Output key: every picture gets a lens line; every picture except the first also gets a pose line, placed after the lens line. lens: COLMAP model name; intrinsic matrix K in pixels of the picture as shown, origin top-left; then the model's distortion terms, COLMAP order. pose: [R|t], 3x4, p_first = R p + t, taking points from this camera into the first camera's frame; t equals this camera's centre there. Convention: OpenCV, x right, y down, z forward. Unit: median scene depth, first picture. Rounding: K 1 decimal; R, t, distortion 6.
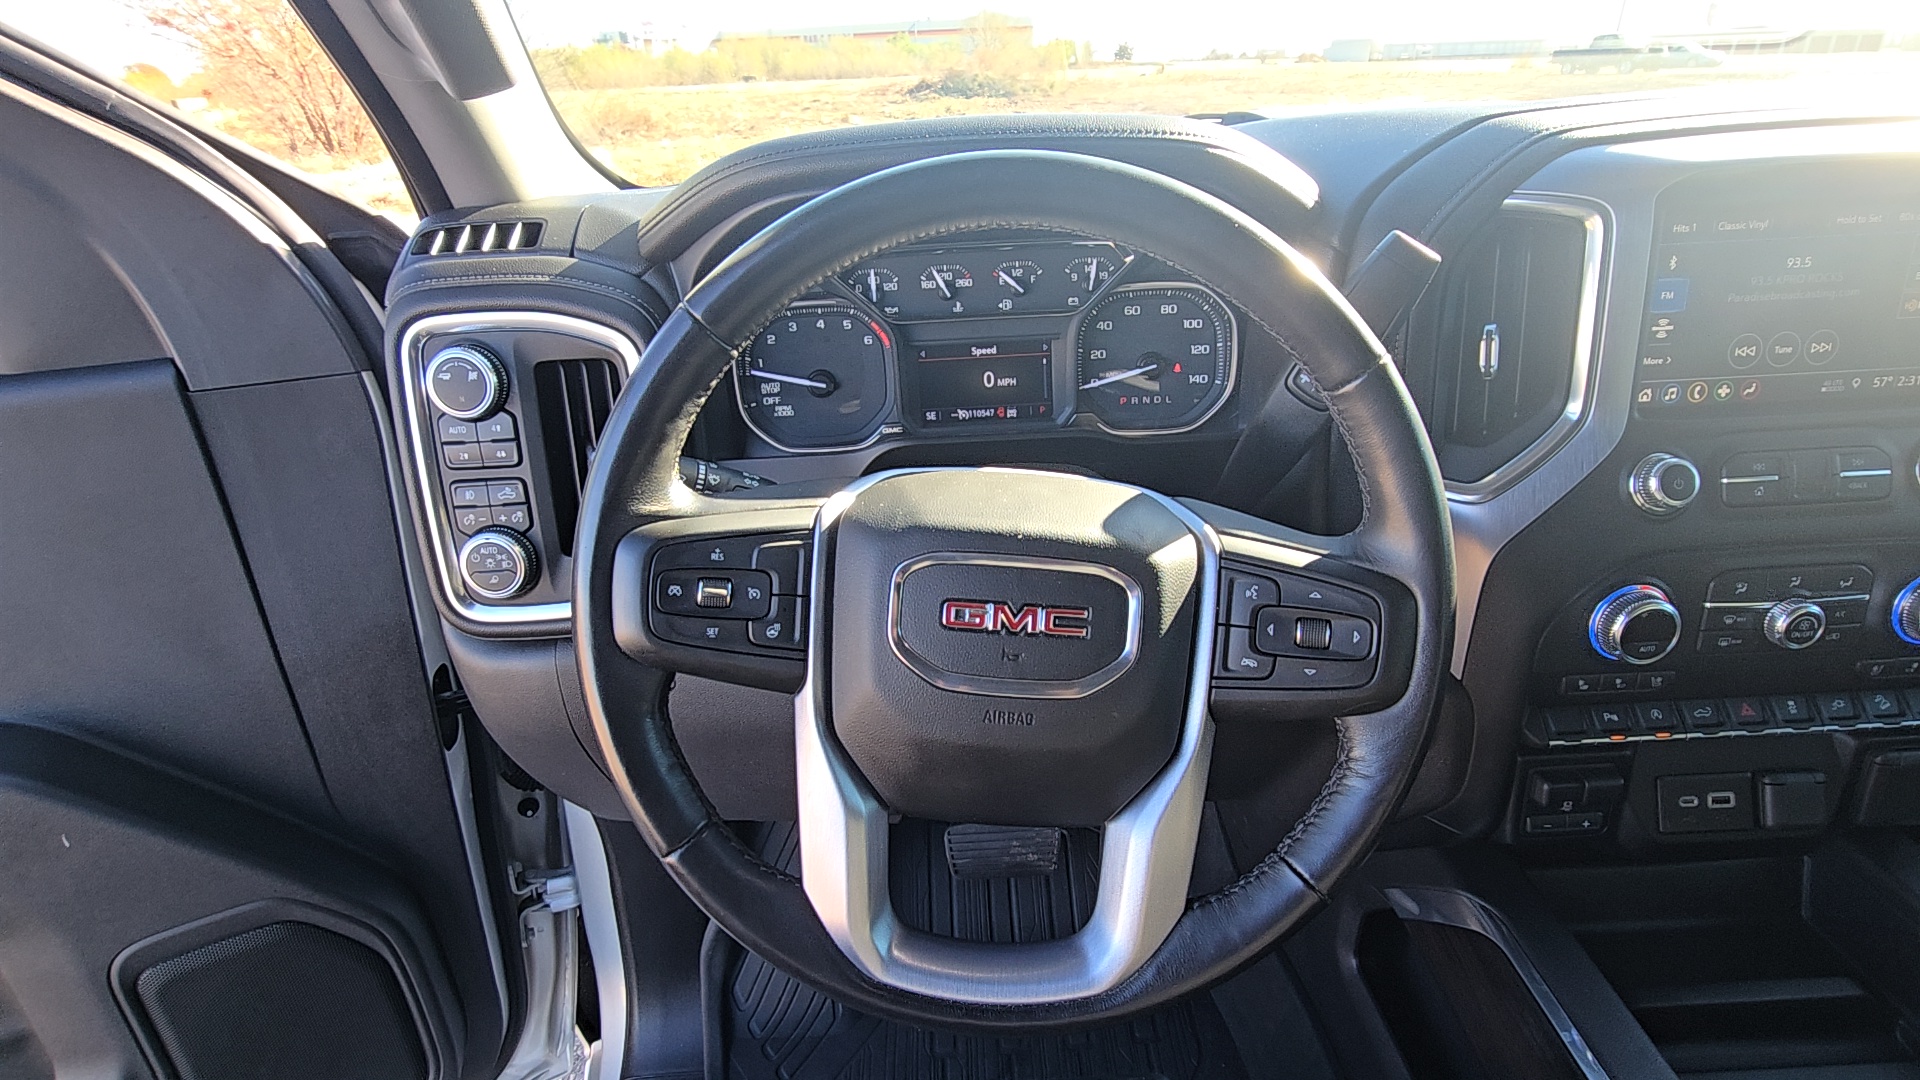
lens RADIAL K [[975.9, 0, 975.7], [0, 975.9, 543.1], [0, 0, 1]] dist [0.003254, 0.000041]
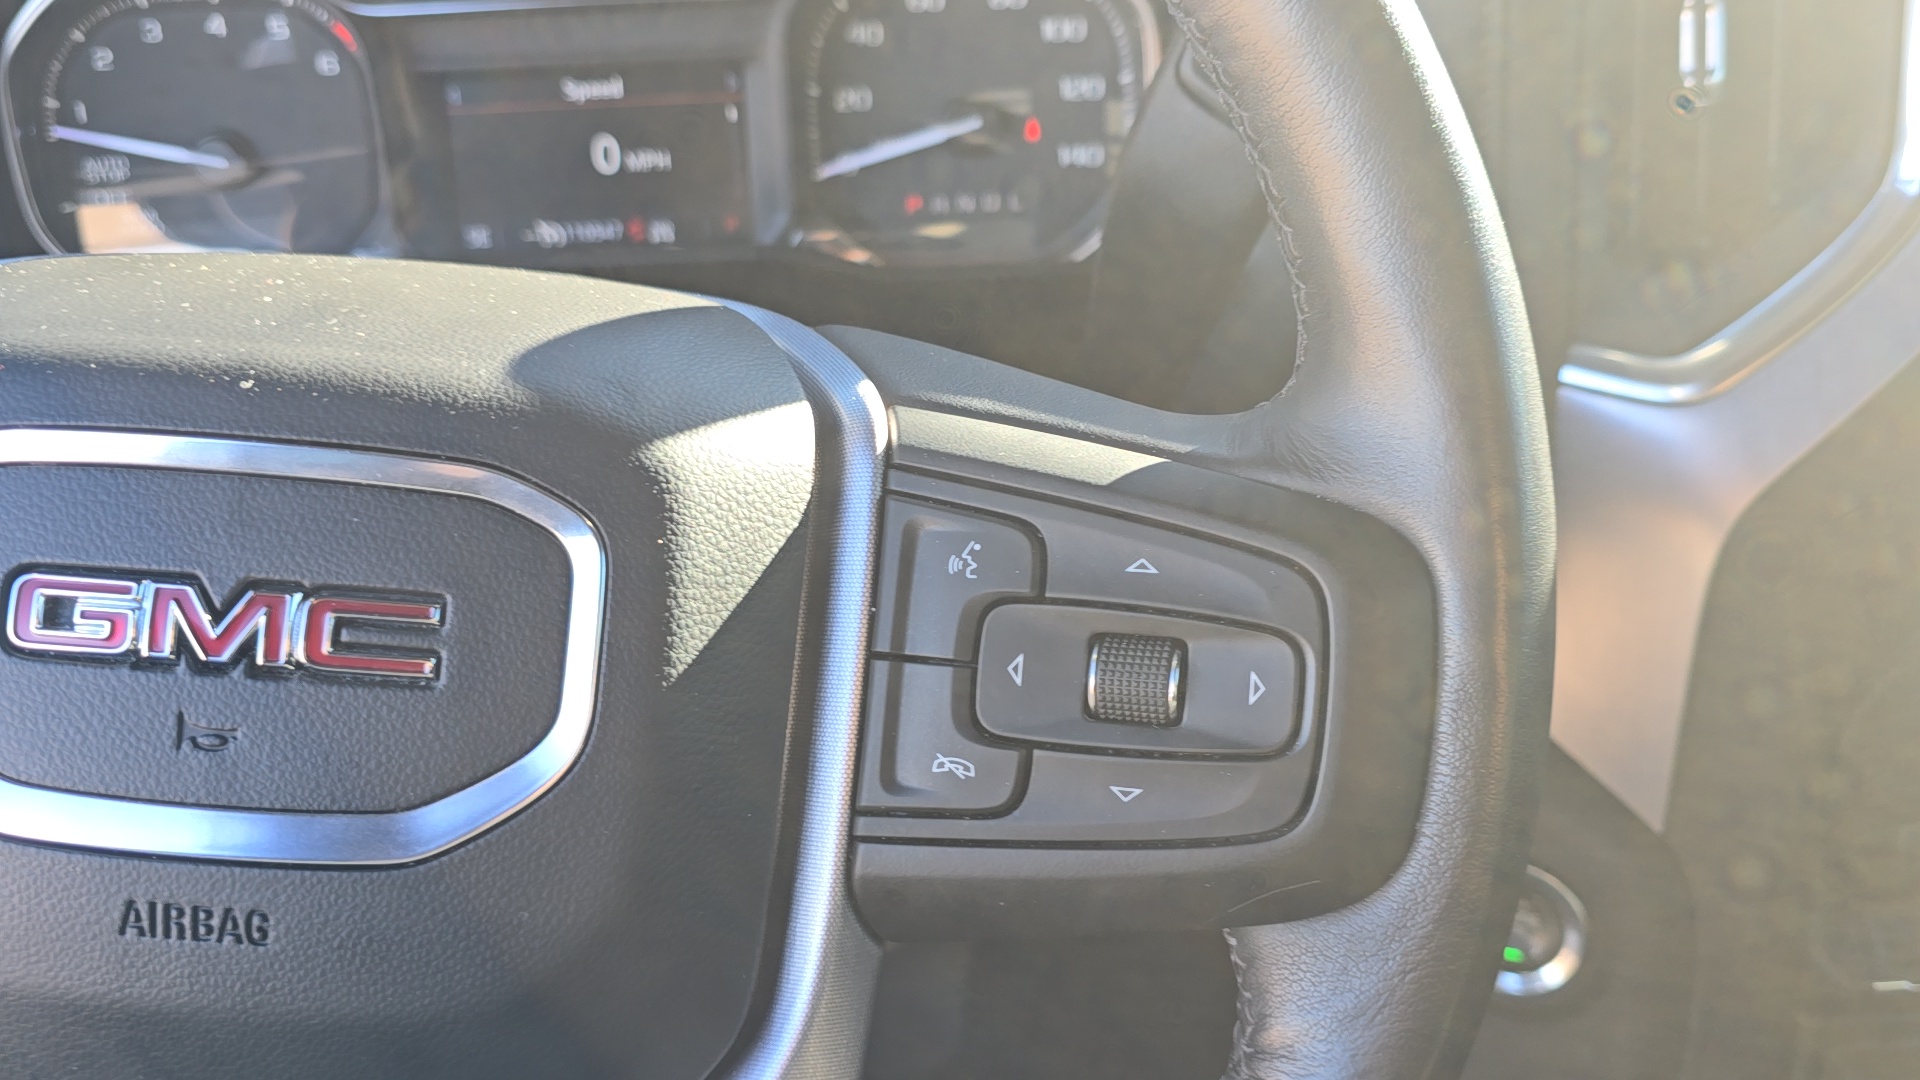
lens RADIAL K [[1685.4, 0, 960.0], [0, 1685.4, 540.0], [0, 0, 1]] dist [-0.024157, 0.001040]
pose [[0.999964, 0.004855, 0.006921, 0.208384], [-0.004495, 0.998687, -0.051021, 0.055162], [-0.007159, 0.050988, 0.998674, 0.306462]]
